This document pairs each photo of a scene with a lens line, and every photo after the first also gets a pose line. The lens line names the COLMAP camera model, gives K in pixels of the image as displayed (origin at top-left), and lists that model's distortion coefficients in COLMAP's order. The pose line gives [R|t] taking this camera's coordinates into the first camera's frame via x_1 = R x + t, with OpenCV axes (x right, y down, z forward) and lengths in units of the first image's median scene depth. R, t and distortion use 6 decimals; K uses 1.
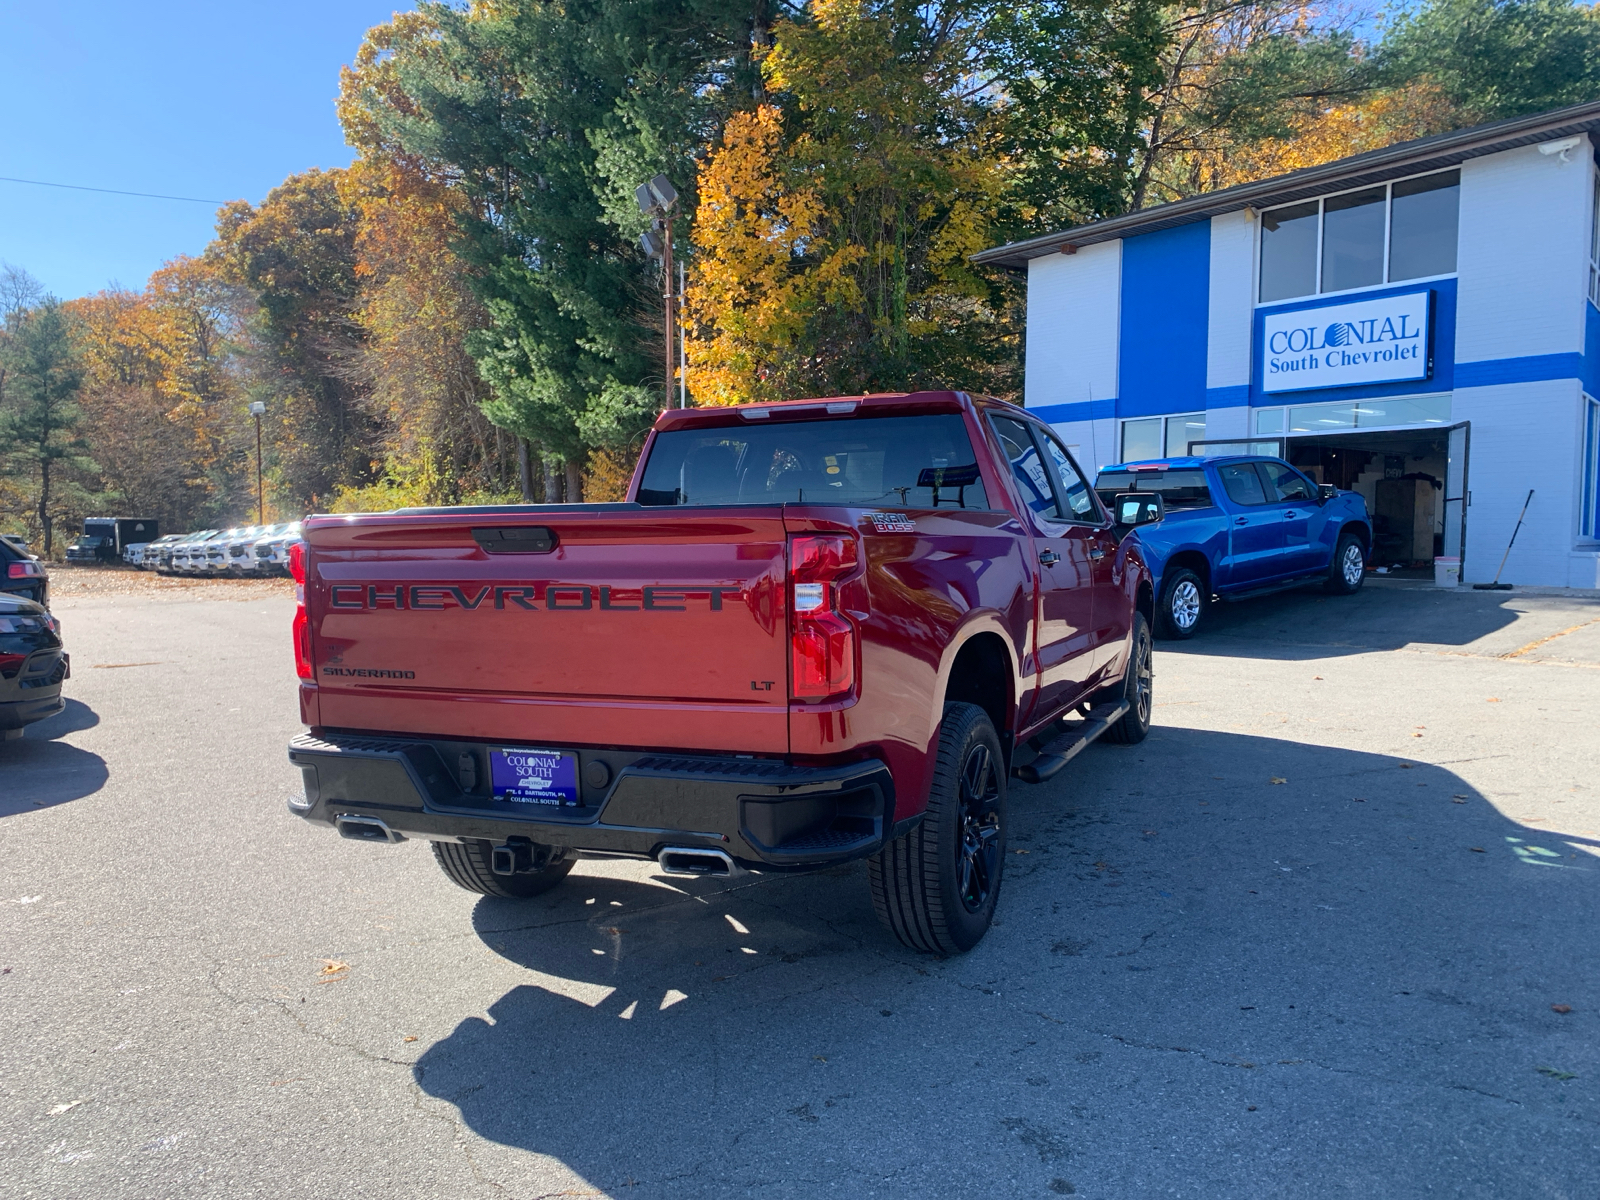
lens RADIAL K [[1249.7, 0, 781.5], [0, 1249.7, 603.2], [0, 0, 1]] dist [0.025466, -0.039761]
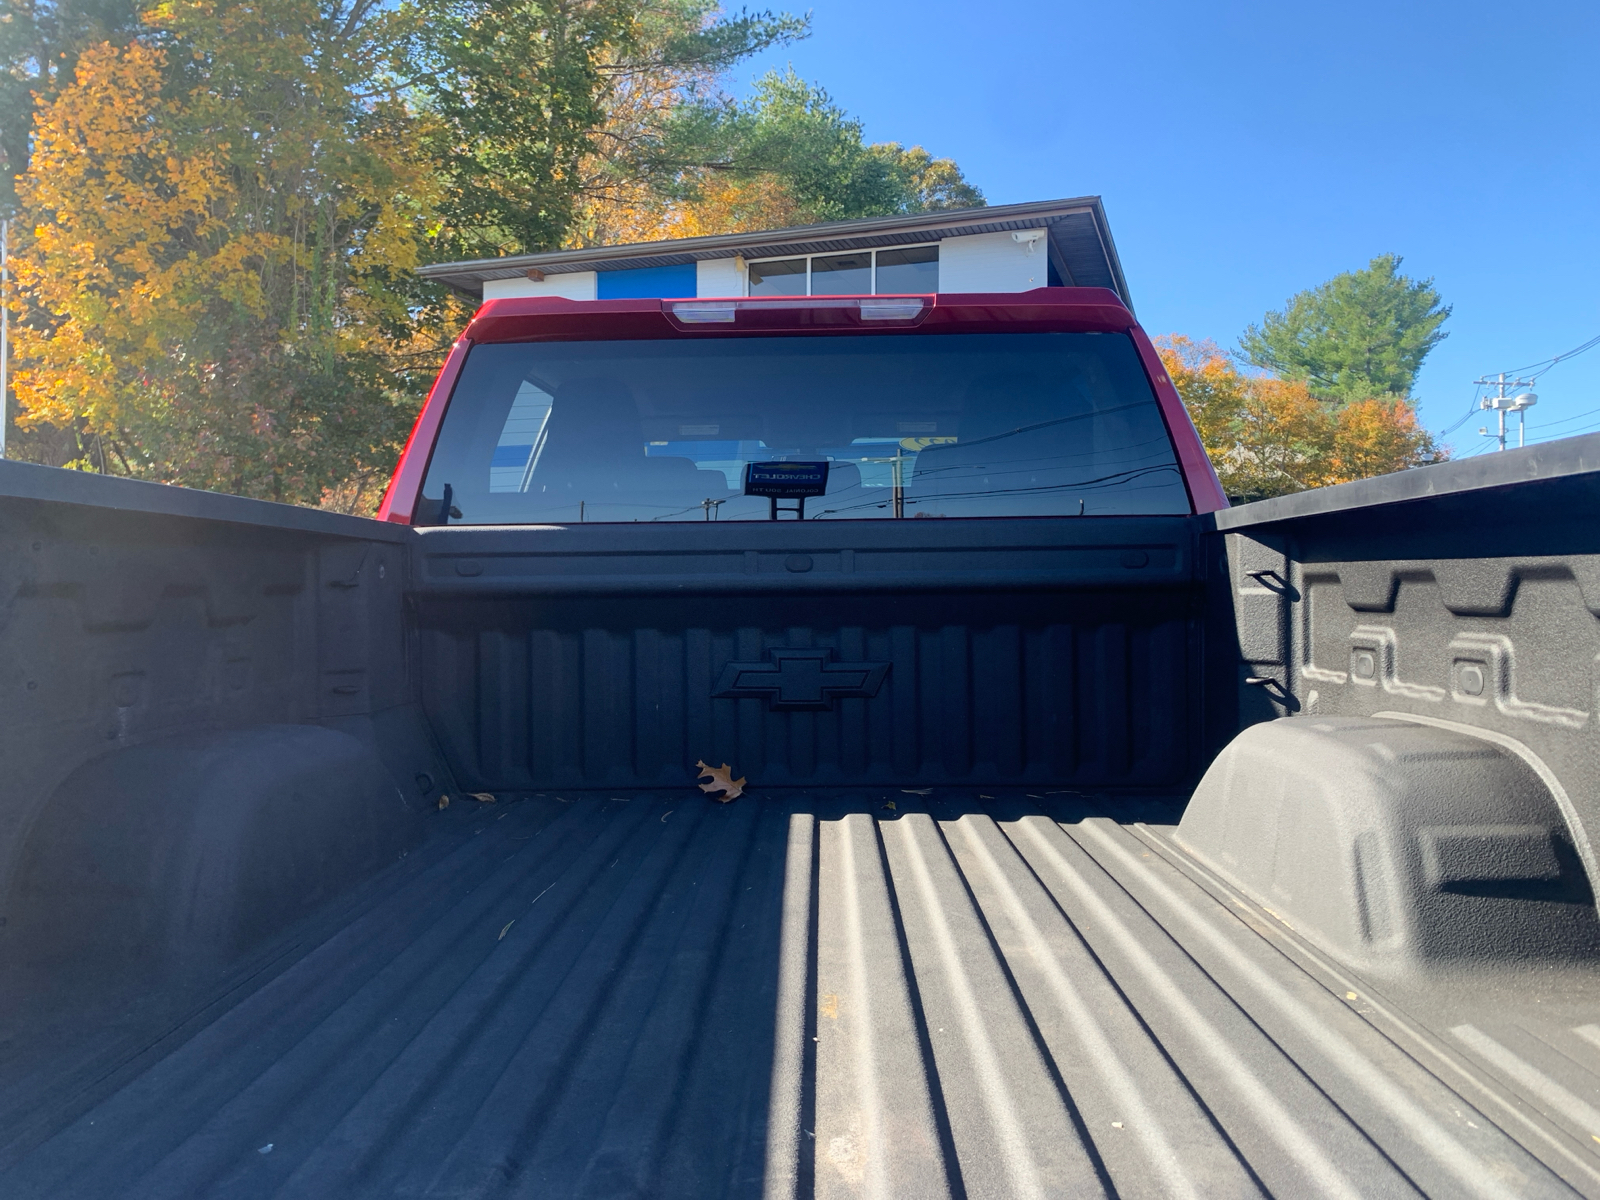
lens RADIAL K [[1242.1, 0, 793.1], [0, 1242.1, 593.2], [0, 0, 1]] dist [0.030301, -0.038812]
pose [[0.836541, 0.002726, 0.547897, -0.098974], [0.029215, 0.998343, -0.049573, -0.003495], [-0.547124, 0.057477, 0.835076, 0.149400]]
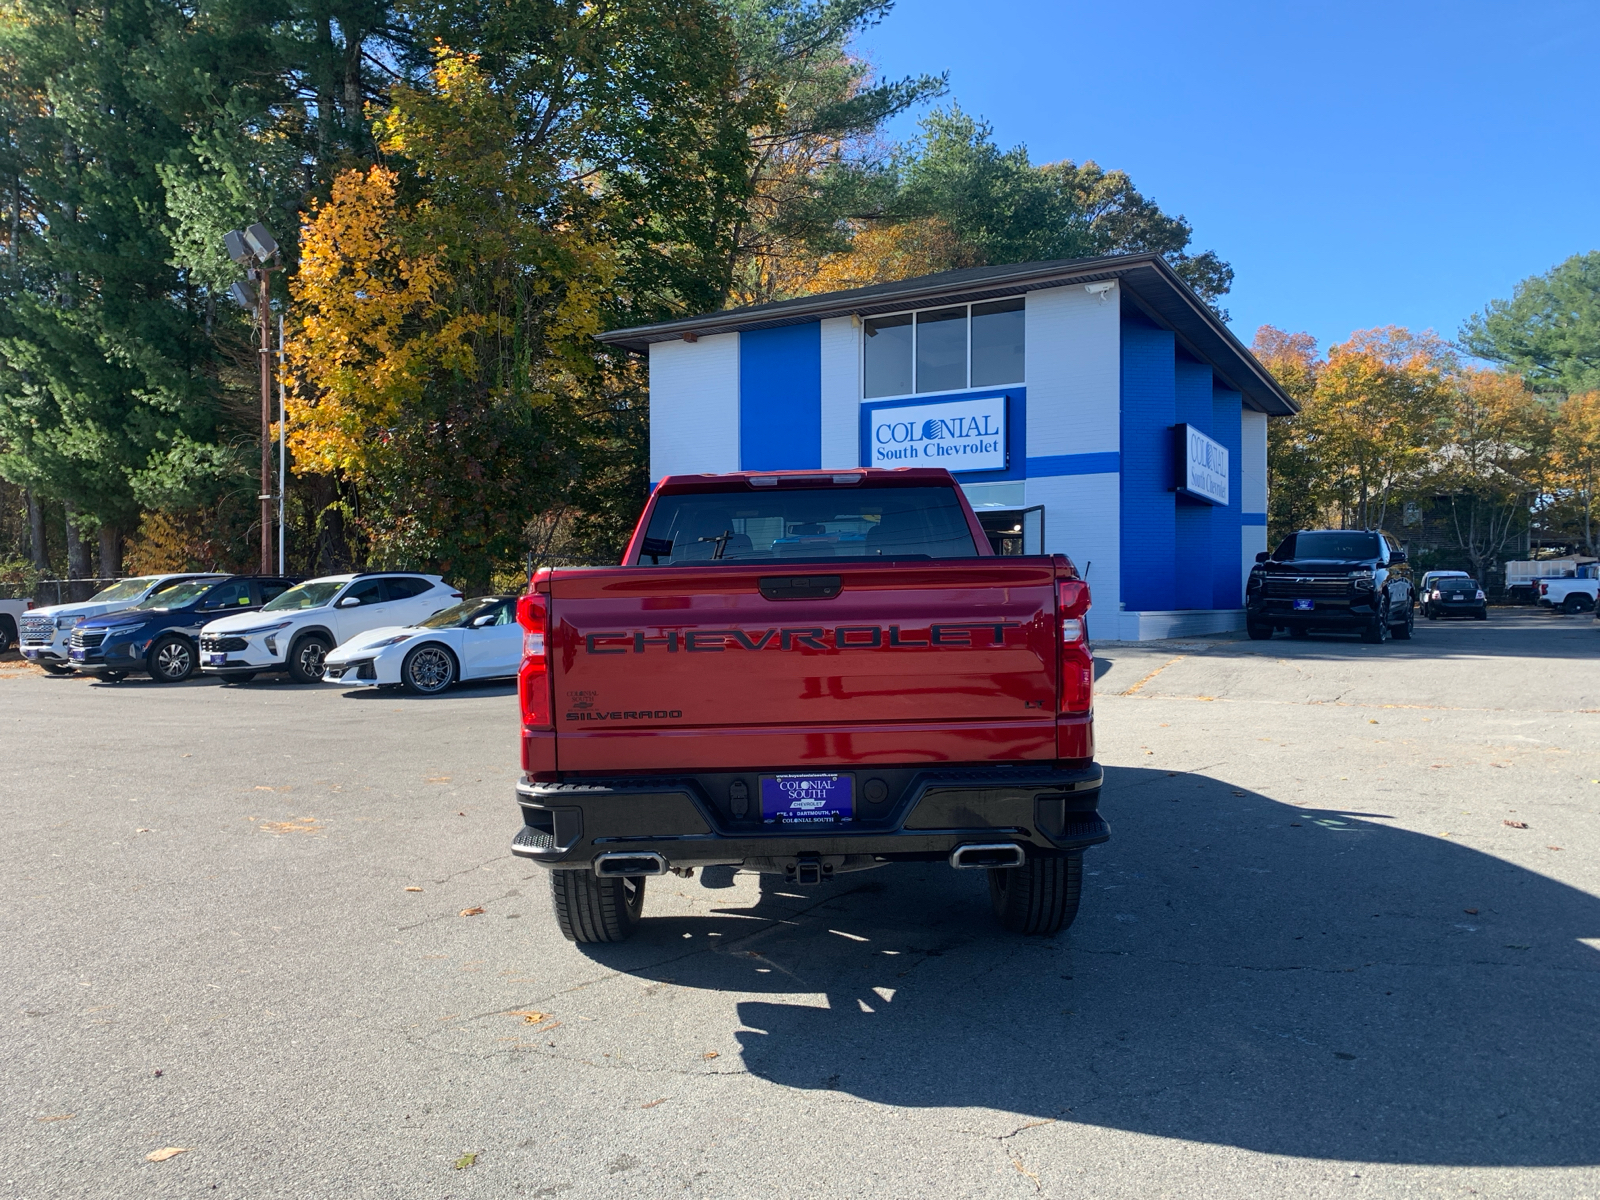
lens RADIAL K [[1242.1, 0, 790.2], [0, 1242.1, 604.2], [0, 0, 1]] dist [0.071648, -0.111097]
pose [[0.921104, -0.006504, 0.389261, -0.101290], [0.028826, 0.998255, -0.051531, 0.003534], [-0.388247, 0.058686, 0.919685, -0.003968]]
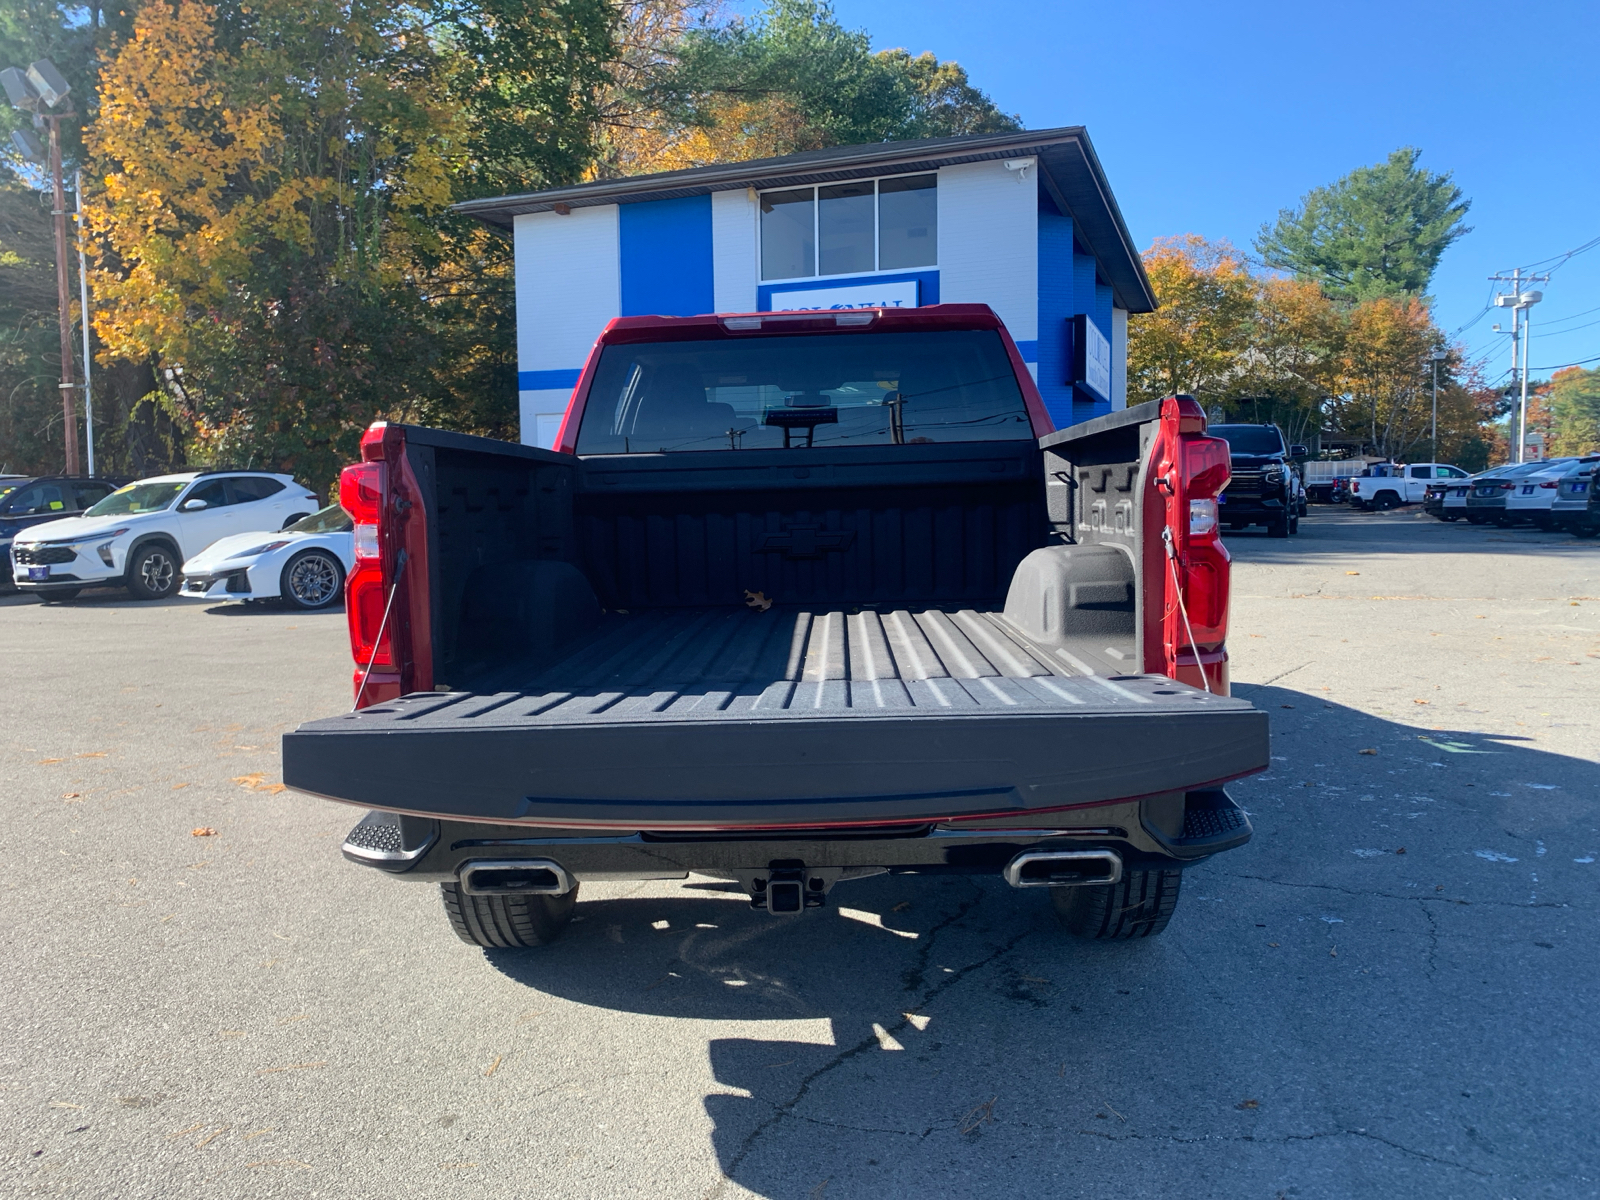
lens RADIAL K [[1249.7, 0, 781.5], [0, 1249.7, 603.2], [0, 0, 1]] dist [0.025466, -0.039761]
pose [[0.848383, -0.054042, 0.526617, -0.143116], [0.046357, 0.998538, 0.027790, 0.002980], [-0.527349, 0.000836, 0.849648, 0.079172]]
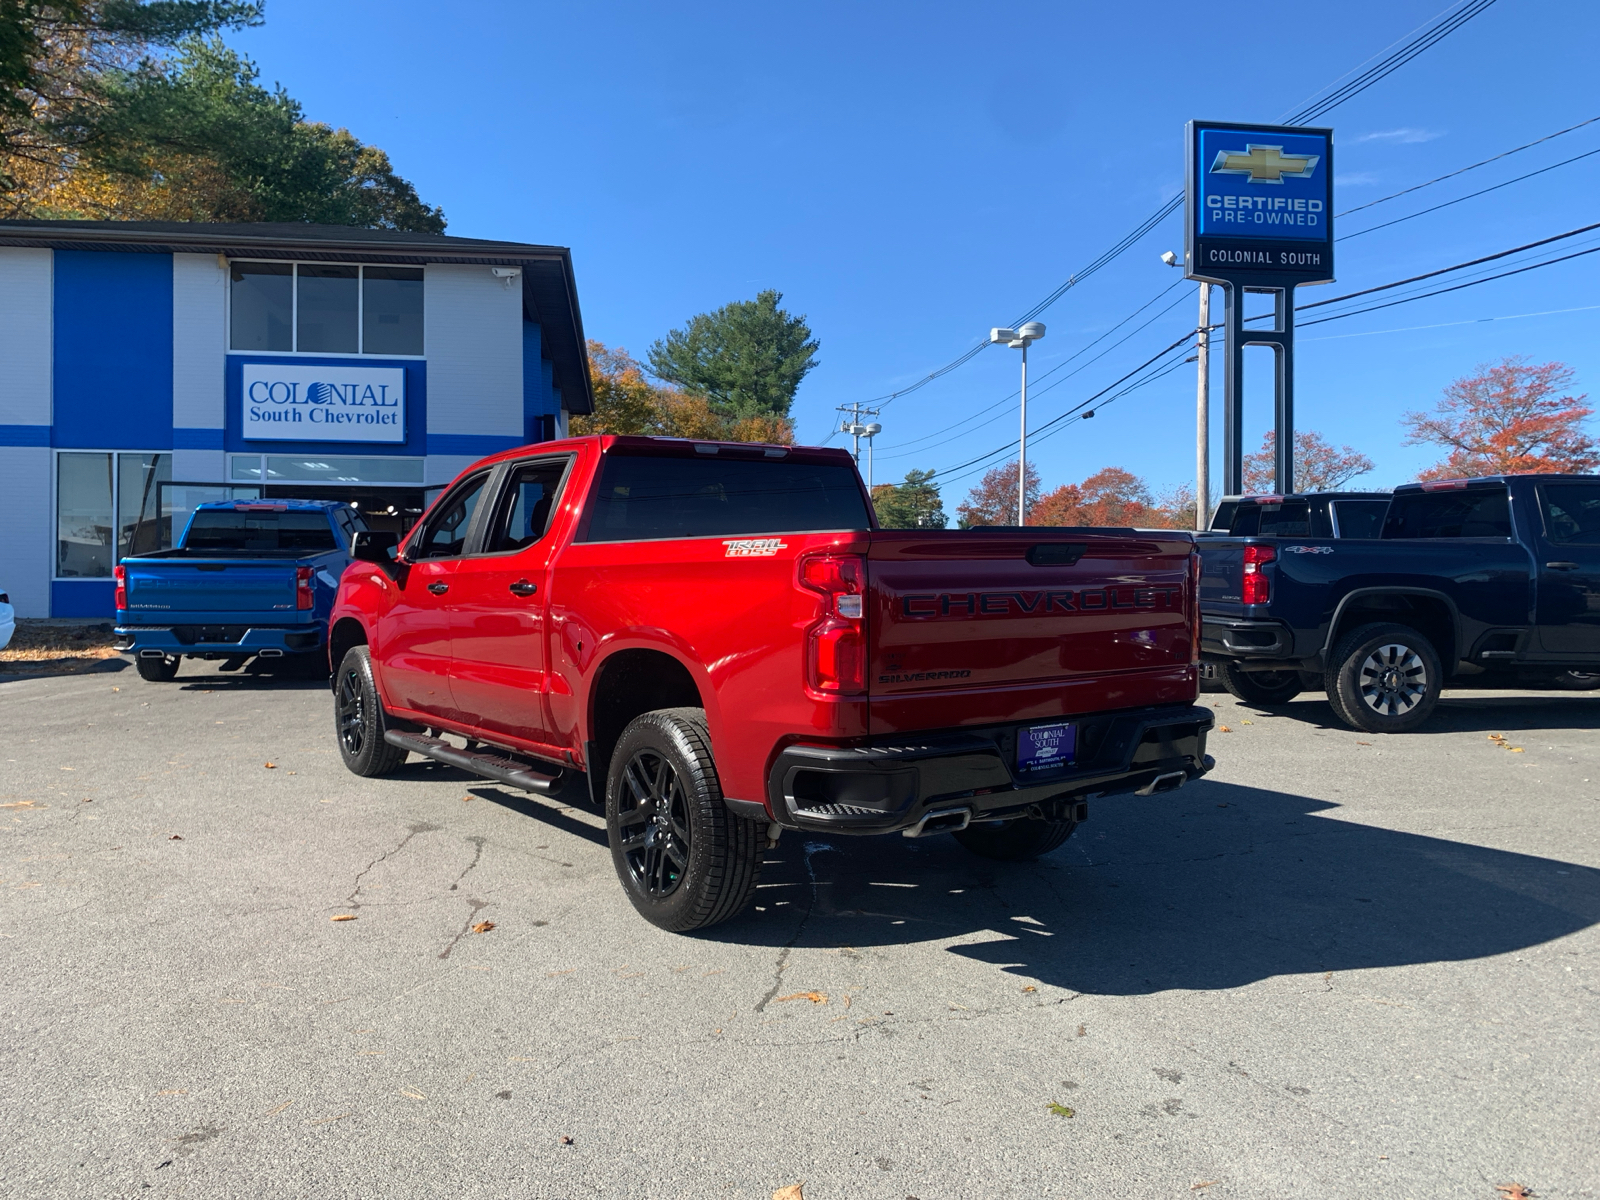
lens RADIAL K [[1242.1, 0, 793.1], [0, 1242.1, 593.2], [0, 0, 1]] dist [0.030301, -0.038812]
pose [[0.499870, 0.000632, 0.866100, -0.216615], [0.042478, 0.998778, -0.025245, 0.001410], [-0.865058, 0.049410, 0.499233, 0.094602]]
